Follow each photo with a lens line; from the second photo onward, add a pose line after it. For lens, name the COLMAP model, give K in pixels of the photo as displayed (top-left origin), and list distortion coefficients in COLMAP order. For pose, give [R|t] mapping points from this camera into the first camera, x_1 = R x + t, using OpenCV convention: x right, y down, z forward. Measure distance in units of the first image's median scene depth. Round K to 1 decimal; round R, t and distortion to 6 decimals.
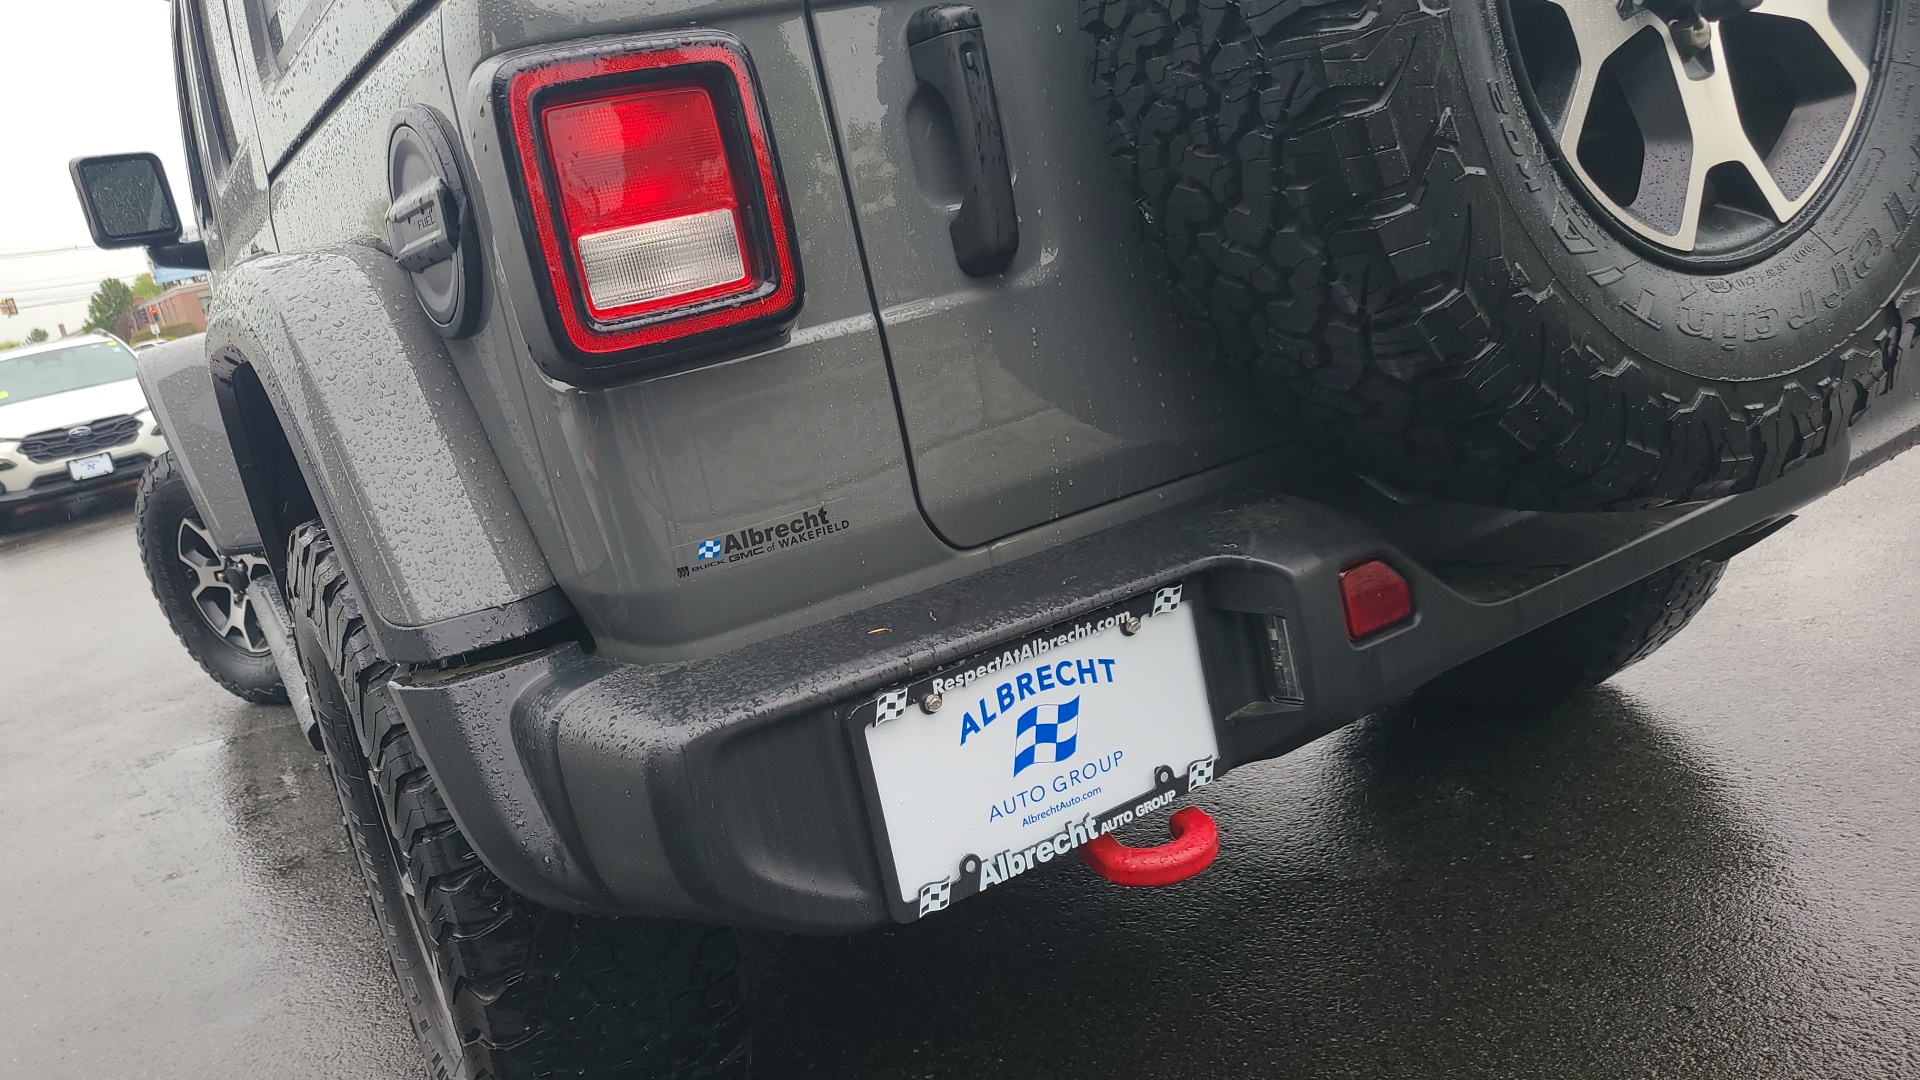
lens RADIAL K [[1457.8, 0, 924.4], [0, 1457.8, 509.3], [0, 0, 1]] dist [0.032009, -0.004241]
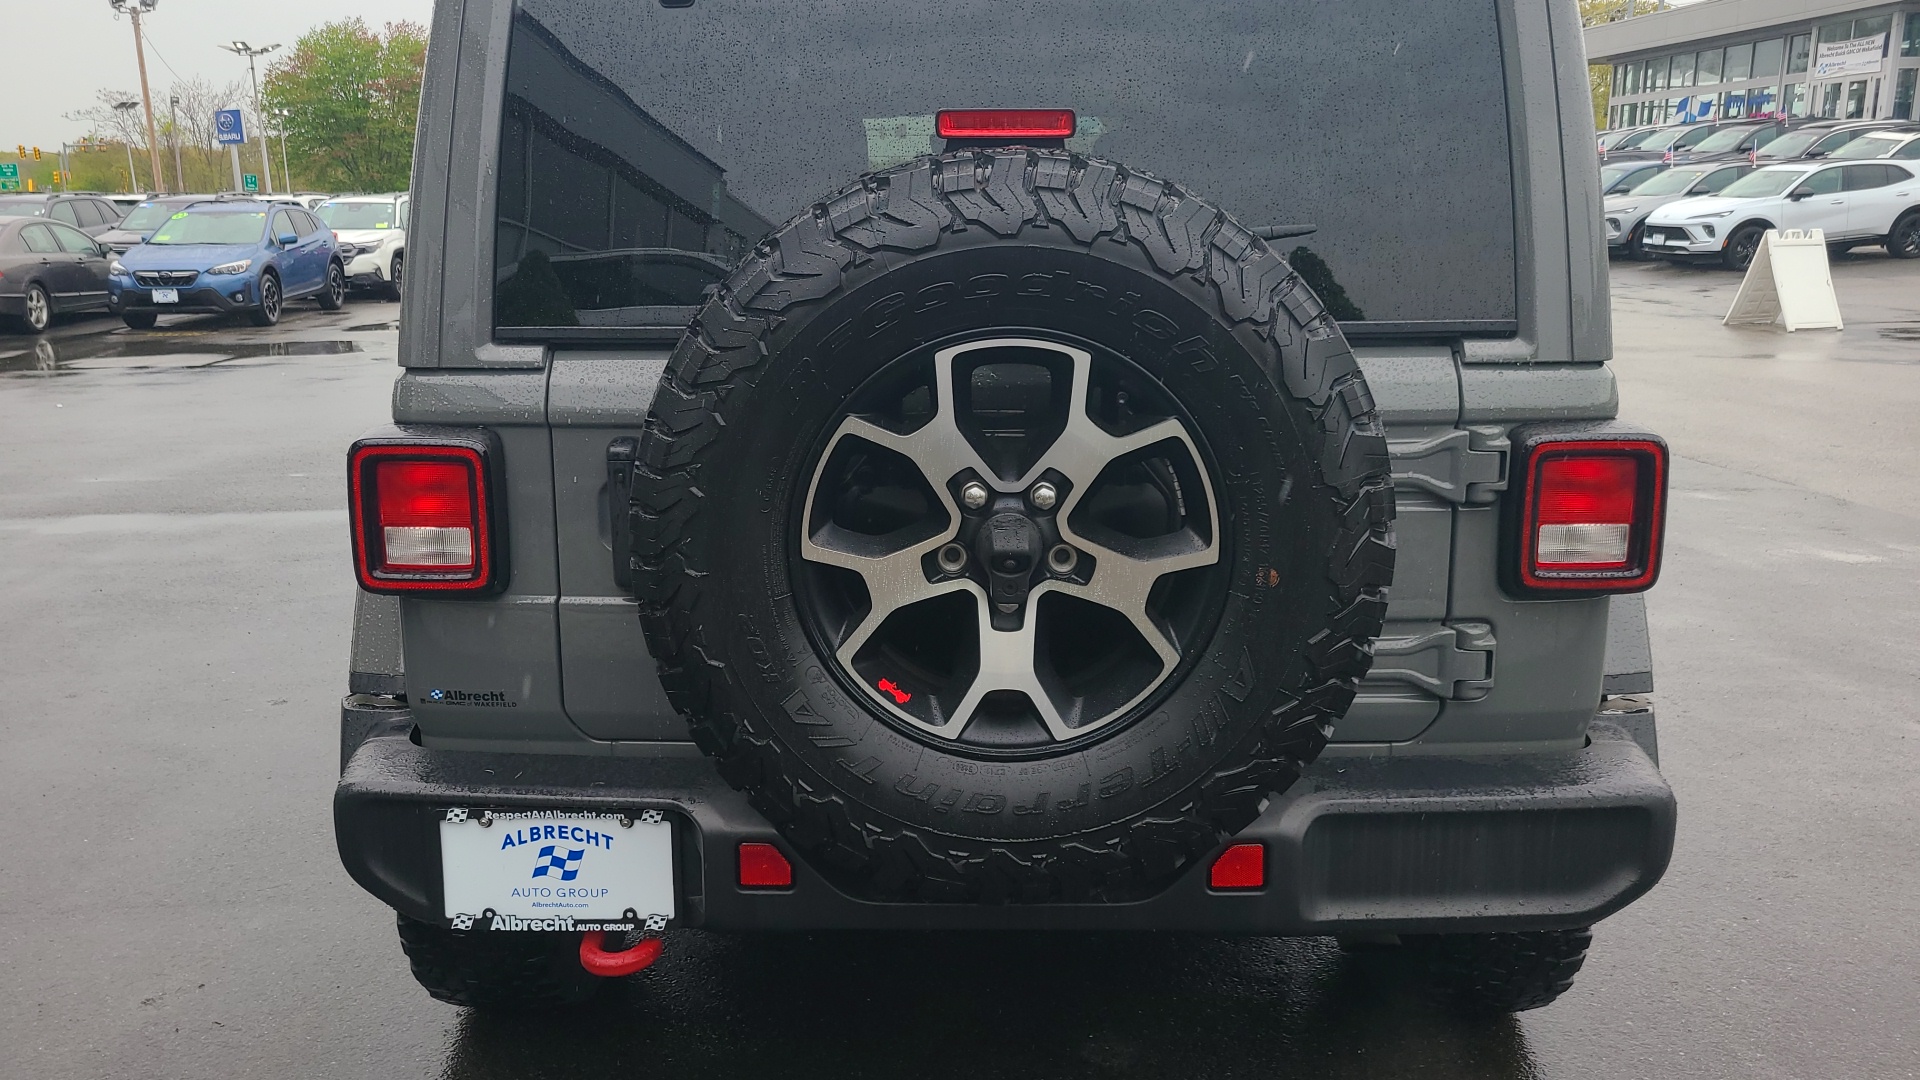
lens RADIAL K [[1457.8, 0, 932.2], [0, 1457.8, 481.3], [0, 0, 1]] dist [0.032009, -0.004241]
pose [[0.837900, 0.293948, -0.459911, 1.117374], [-0.271900, 0.955397, 0.115266, -0.596663], [0.473280, 0.028468, 0.880452, -0.328984]]
